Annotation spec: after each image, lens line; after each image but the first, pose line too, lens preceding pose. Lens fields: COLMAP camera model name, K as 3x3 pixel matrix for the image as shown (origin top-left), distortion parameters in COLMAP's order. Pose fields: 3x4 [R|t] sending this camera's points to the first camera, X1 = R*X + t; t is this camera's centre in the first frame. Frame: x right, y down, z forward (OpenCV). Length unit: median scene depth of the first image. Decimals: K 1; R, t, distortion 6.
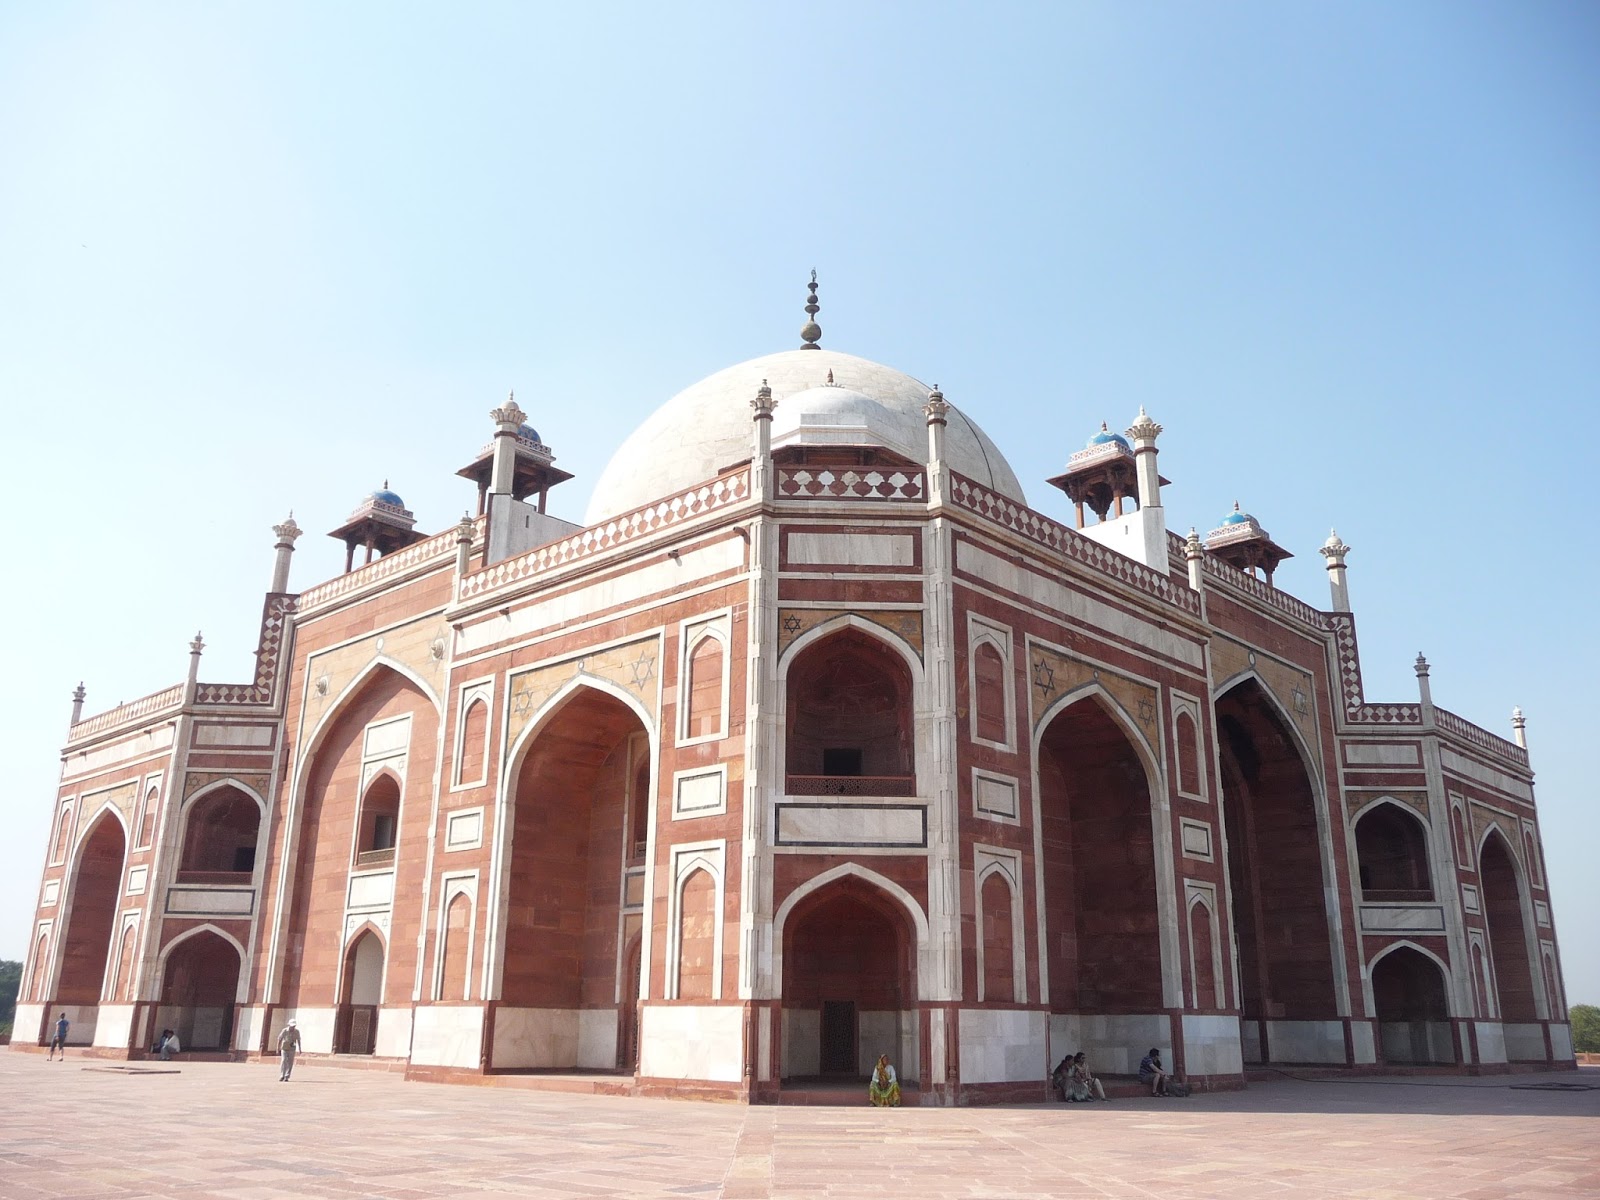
lens RADIAL K [[1355.9, 0, 800.0], [0, 1355.9, 600.0], [0, 0, 1]] dist [-0.004457, 0.002233]
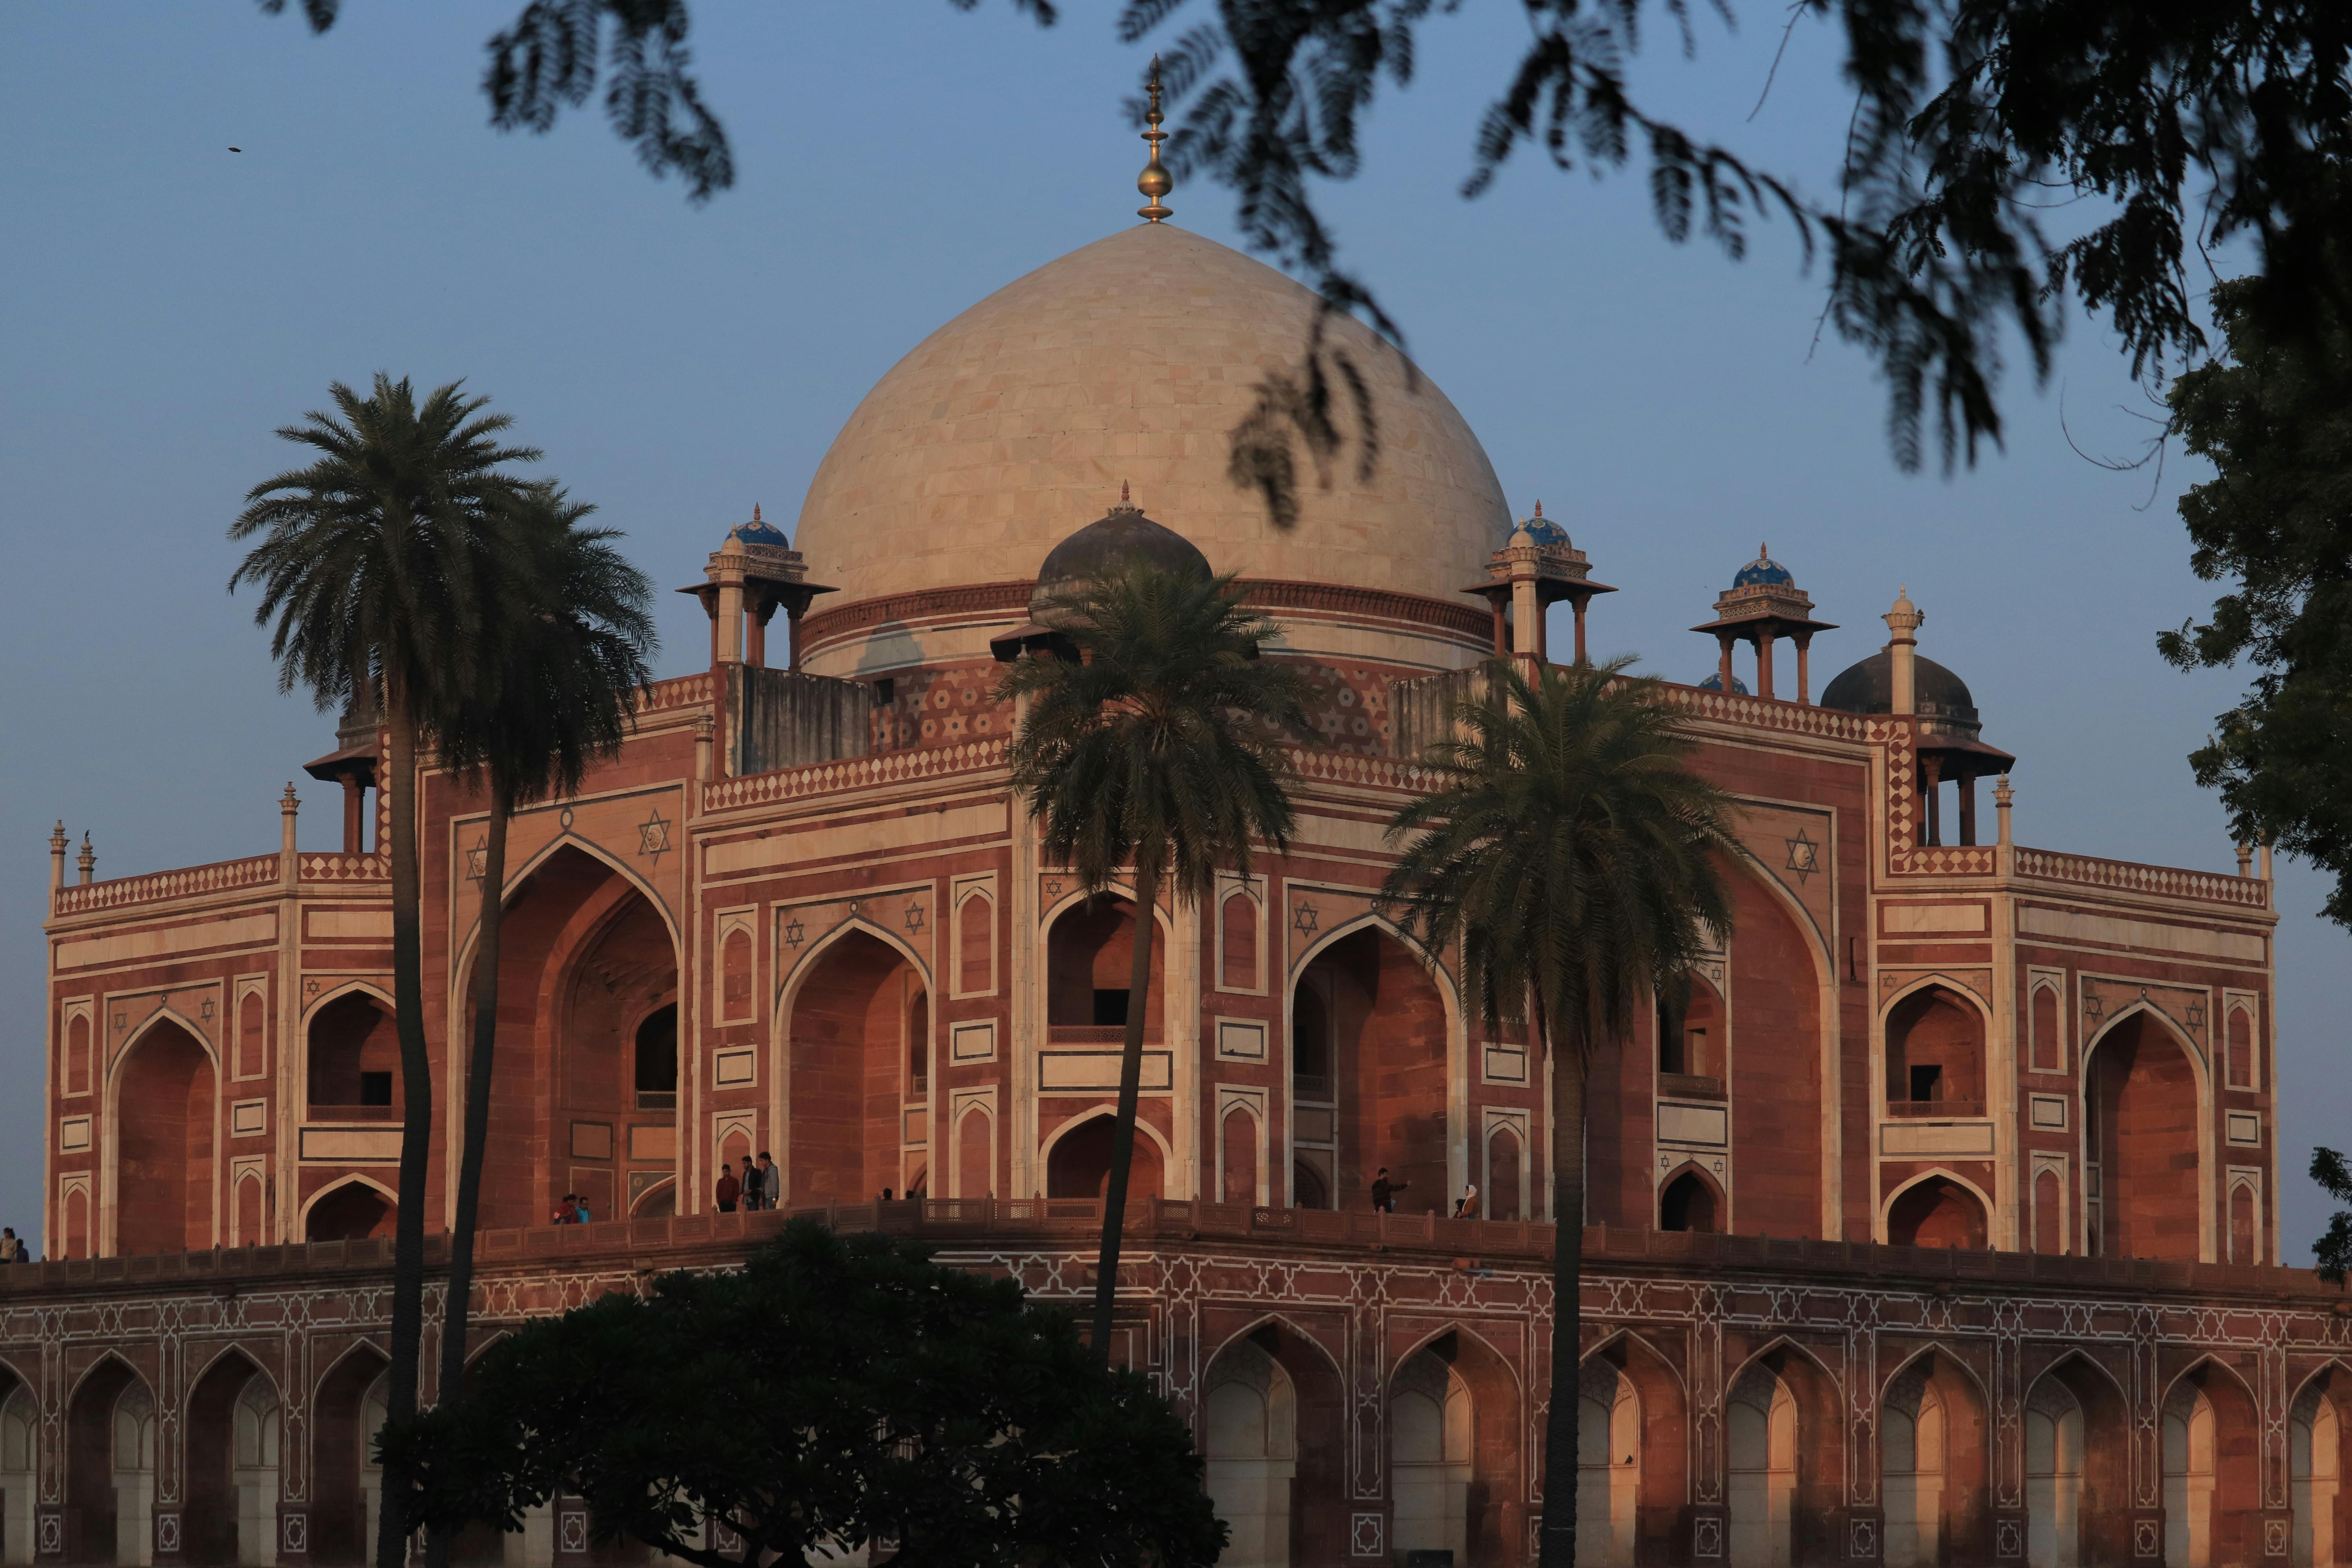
lens RADIAL K [[6470.5, 0, 1176.0], [0, 6470.5, 784.0], [0, 0, 1]] dist [-0.529421, -0.864728]
pose [[0.997800, -0.021127, -0.062839, 0.324049], [0.031229, 0.985897, 0.164413, -0.703955], [0.058480, -0.166014, 0.984388, -3.148144]]
